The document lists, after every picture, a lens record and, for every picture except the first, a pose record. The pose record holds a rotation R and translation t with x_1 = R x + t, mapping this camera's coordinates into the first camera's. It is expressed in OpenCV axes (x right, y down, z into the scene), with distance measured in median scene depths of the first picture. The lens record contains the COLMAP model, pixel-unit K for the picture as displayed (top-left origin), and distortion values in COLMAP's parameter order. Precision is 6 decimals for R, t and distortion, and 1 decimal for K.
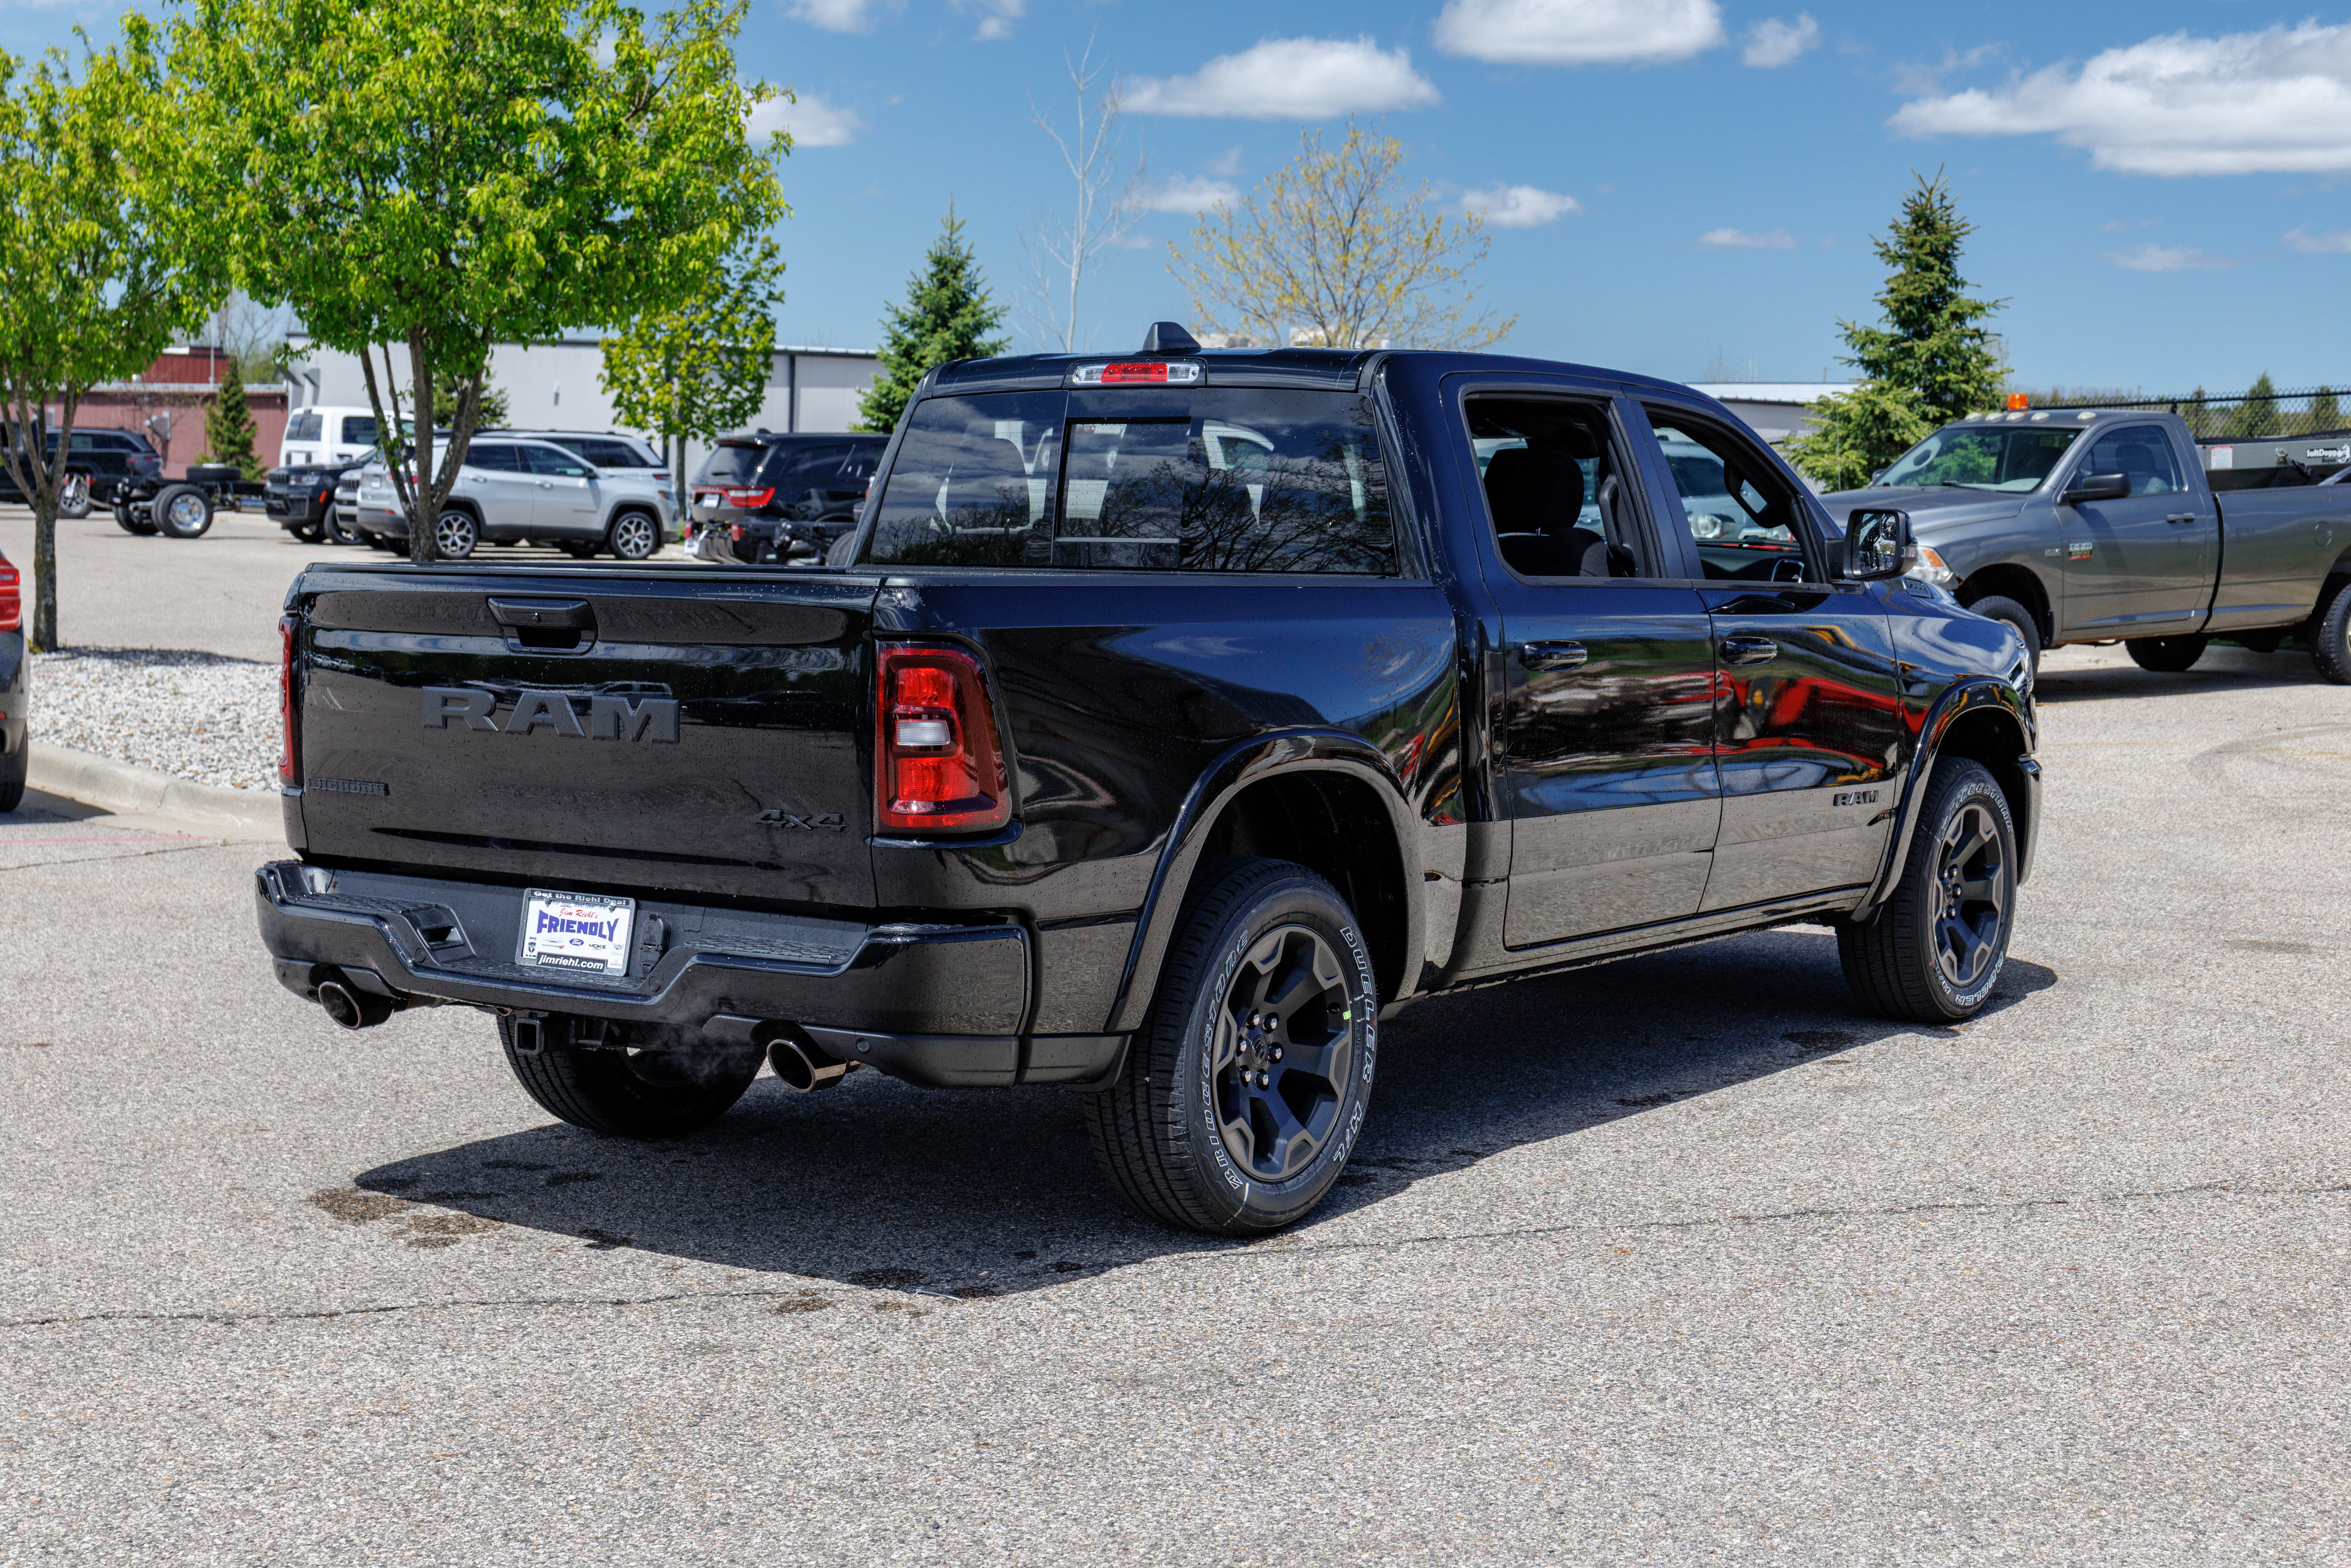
lens RADIAL K [[3313.8, 0, 1175.5], [0, 3313.8, 784.0], [0, 0, 1]] dist [-0.016414, 0.082626]
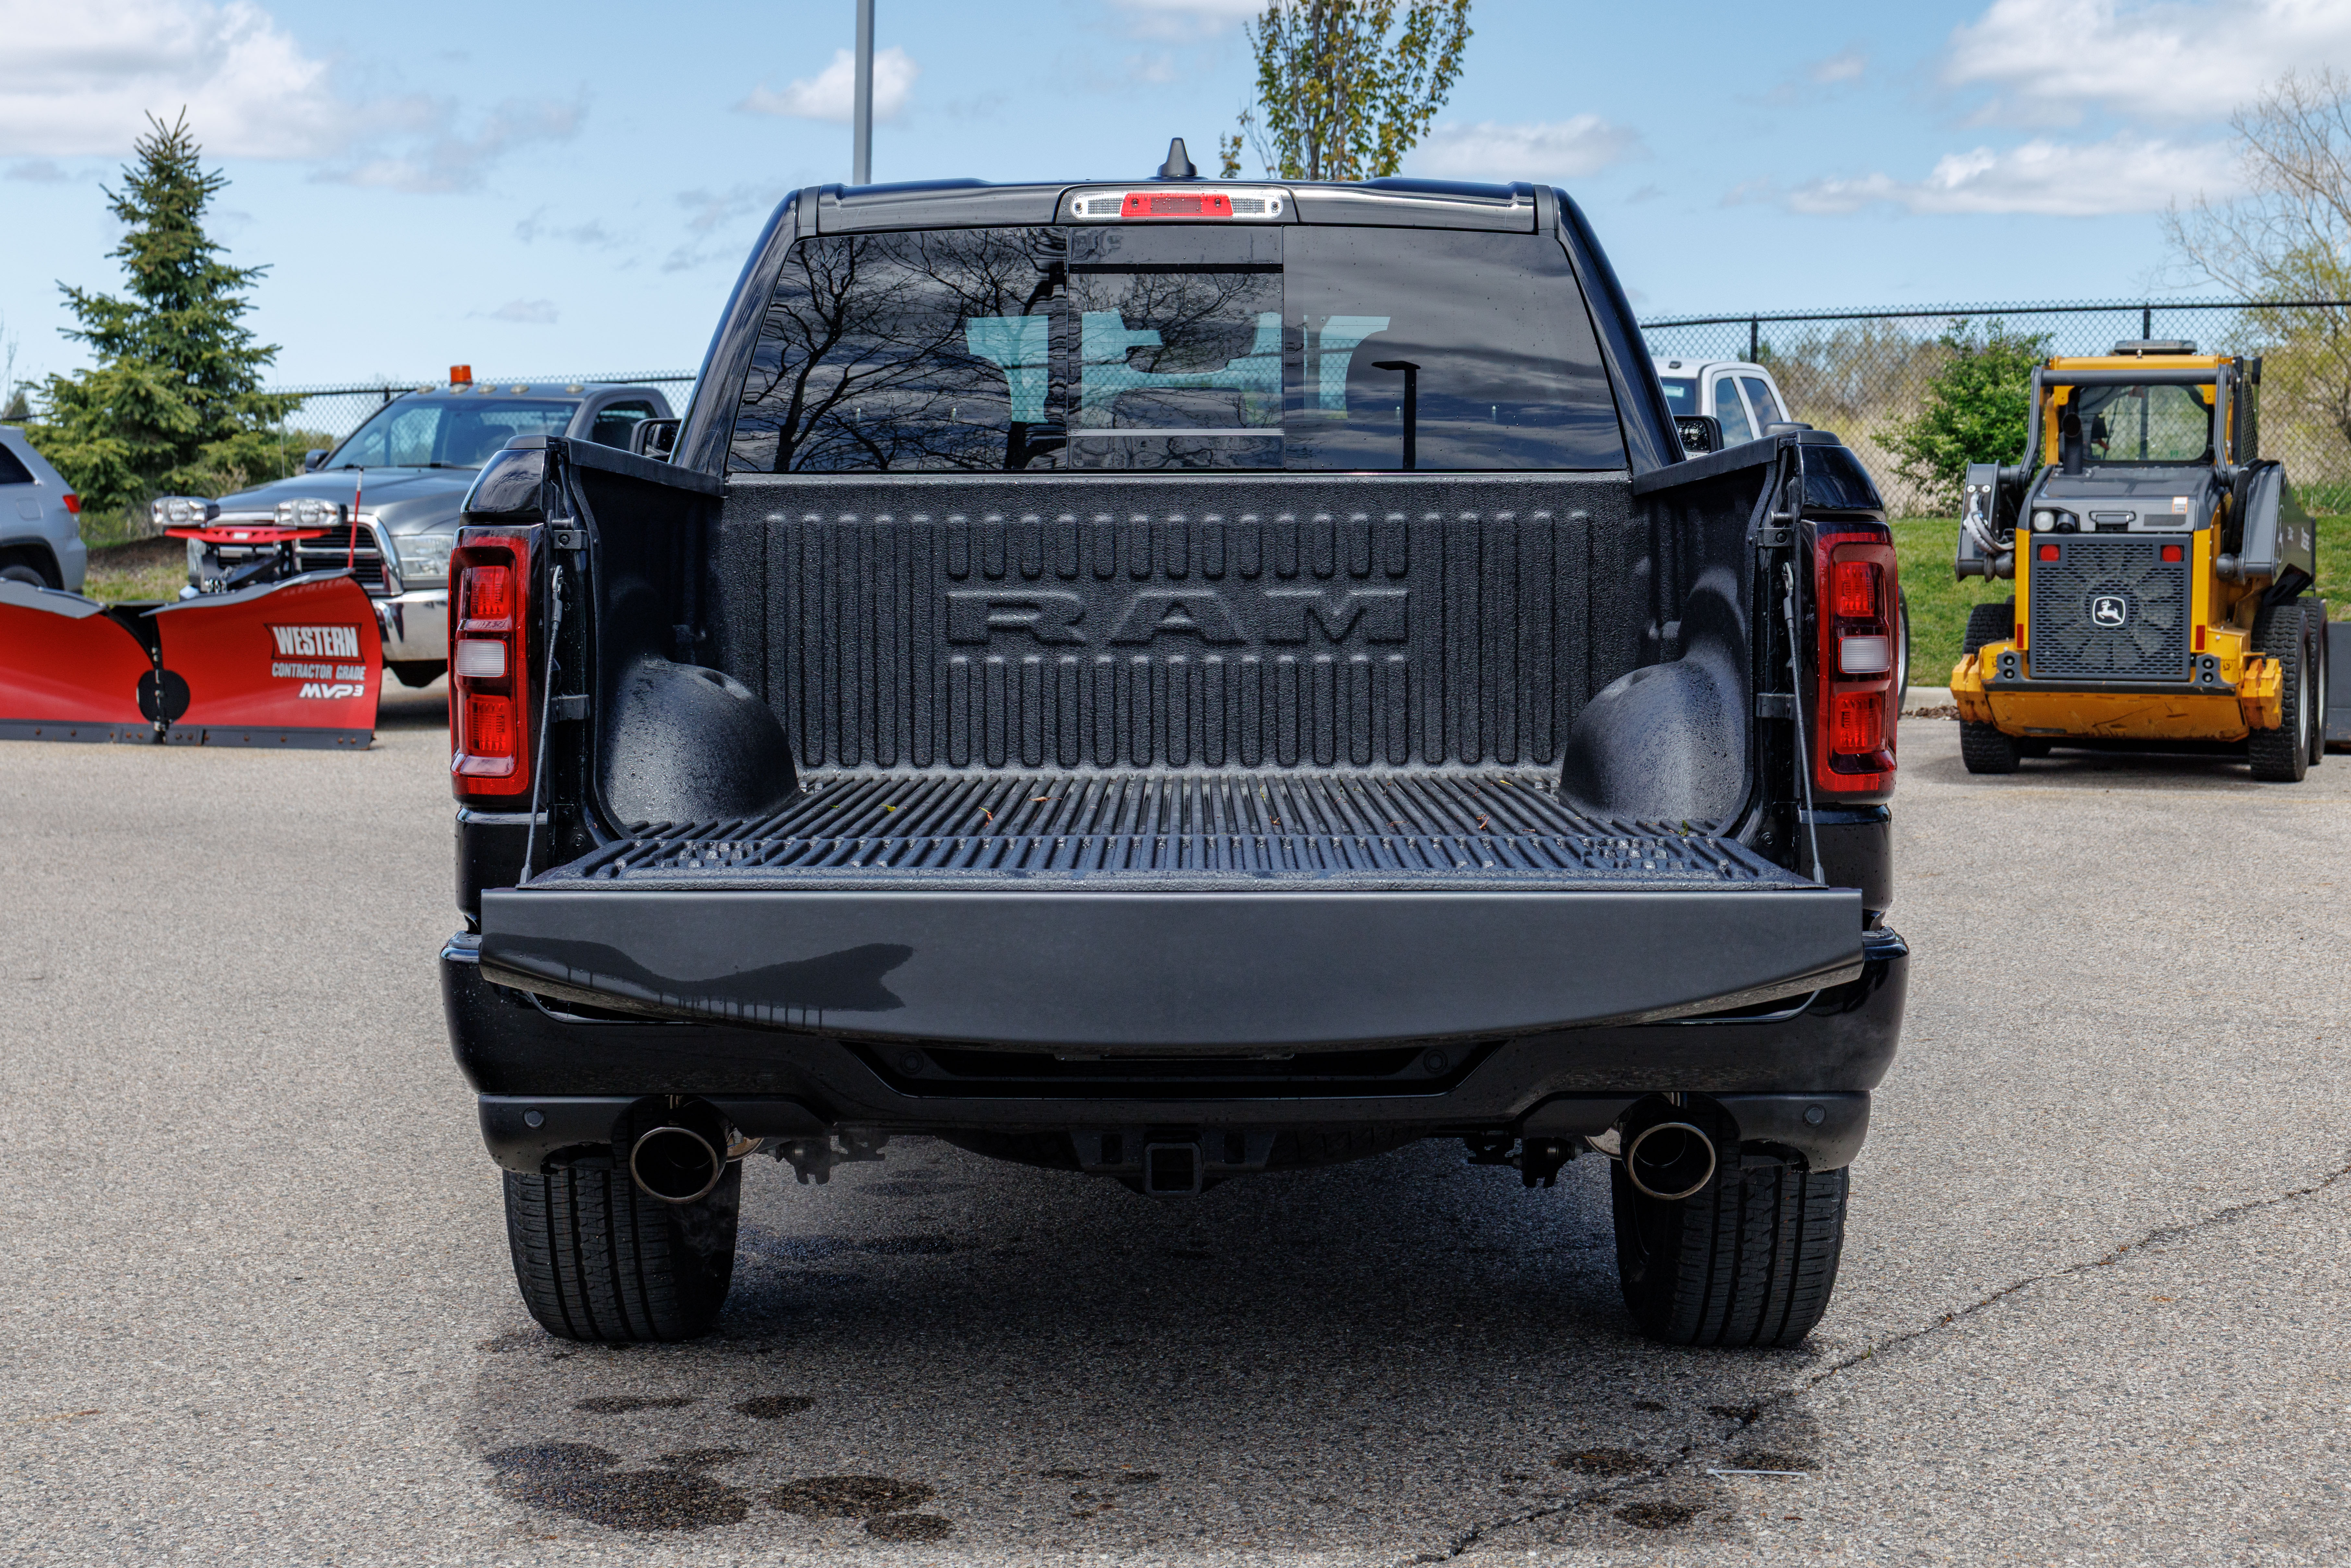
lens RADIAL K [[3694.5, 0, 1173.0], [0, 3694.5, 754.3], [0, 0, 1]] dist [-0.076918, 0.477168]
pose [[0.829808, -0.046049, 0.556146, -0.139098], [0.057884, 0.998316, -0.003706, -0.001194], [-0.555039, 0.035267, 0.831076, 0.098171]]
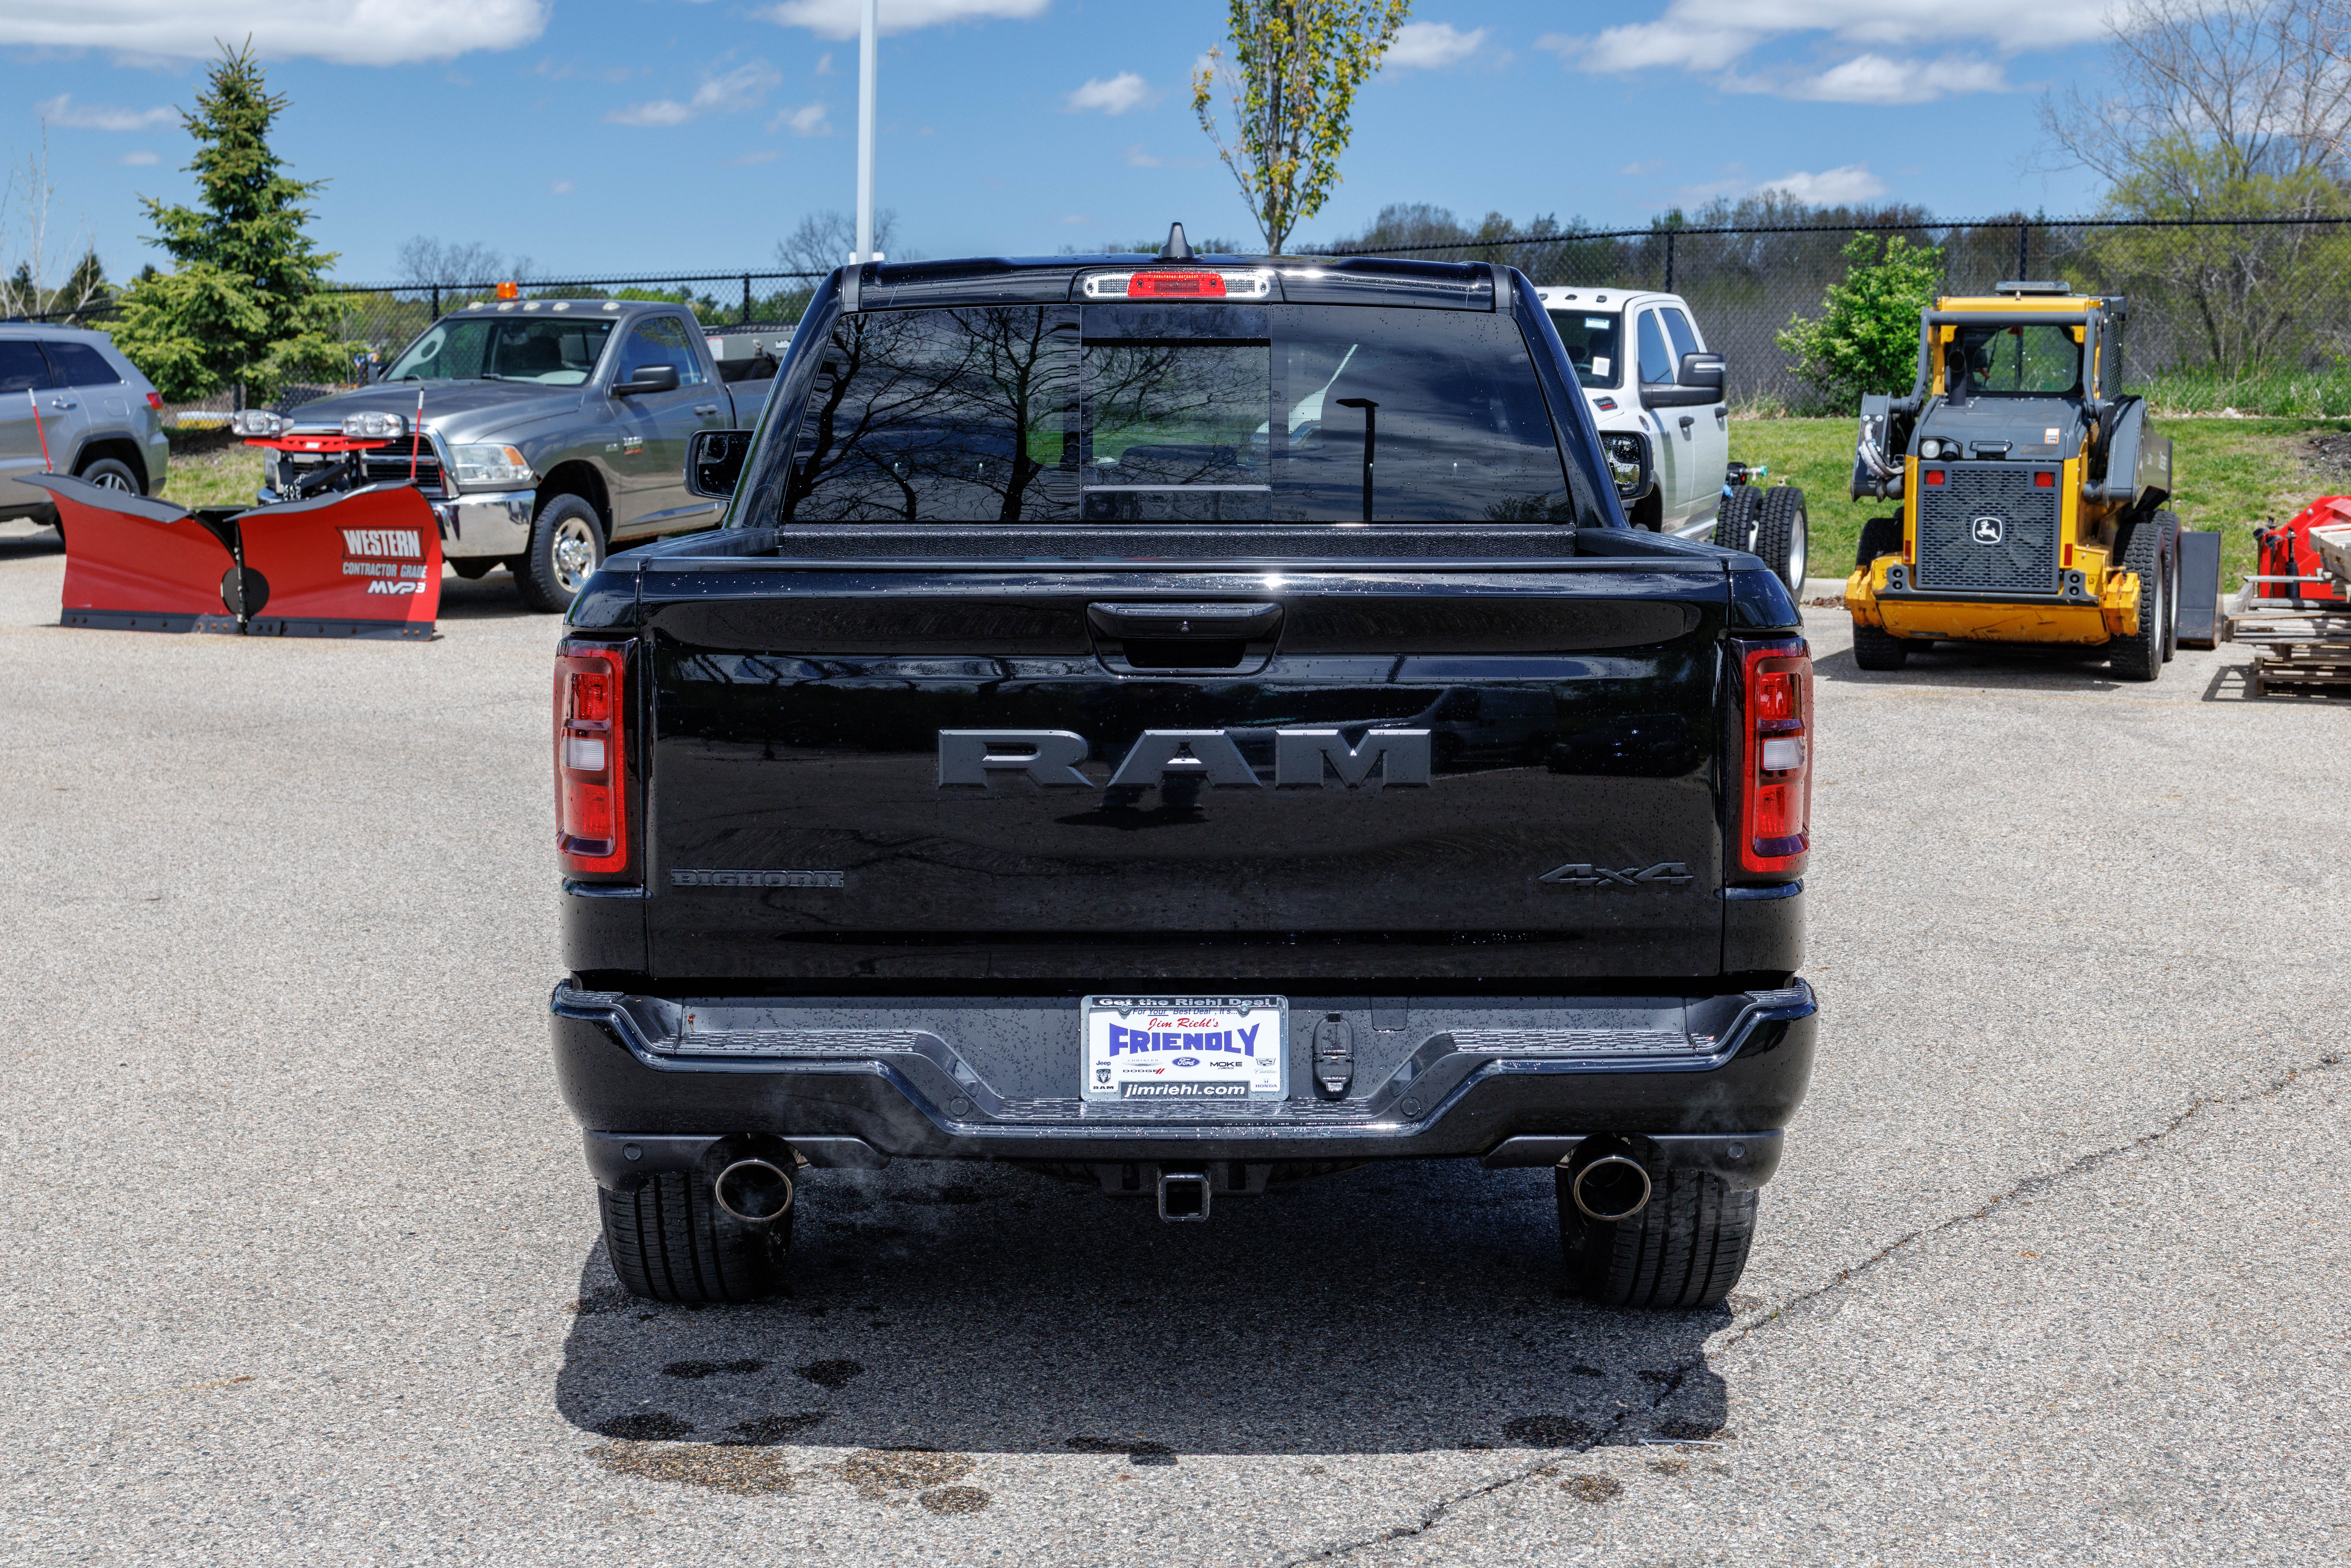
lens RADIAL K [[3313.8, 0, 1175.5], [0, 3313.8, 784.0], [0, 0, 1]] dist [-0.016414, 0.082626]
pose [[0.824274, -0.075711, 0.561107, -0.143247], [0.055420, 0.997049, 0.053119, -0.012936], [-0.563473, -0.012688, 0.826037, 0.094480]]
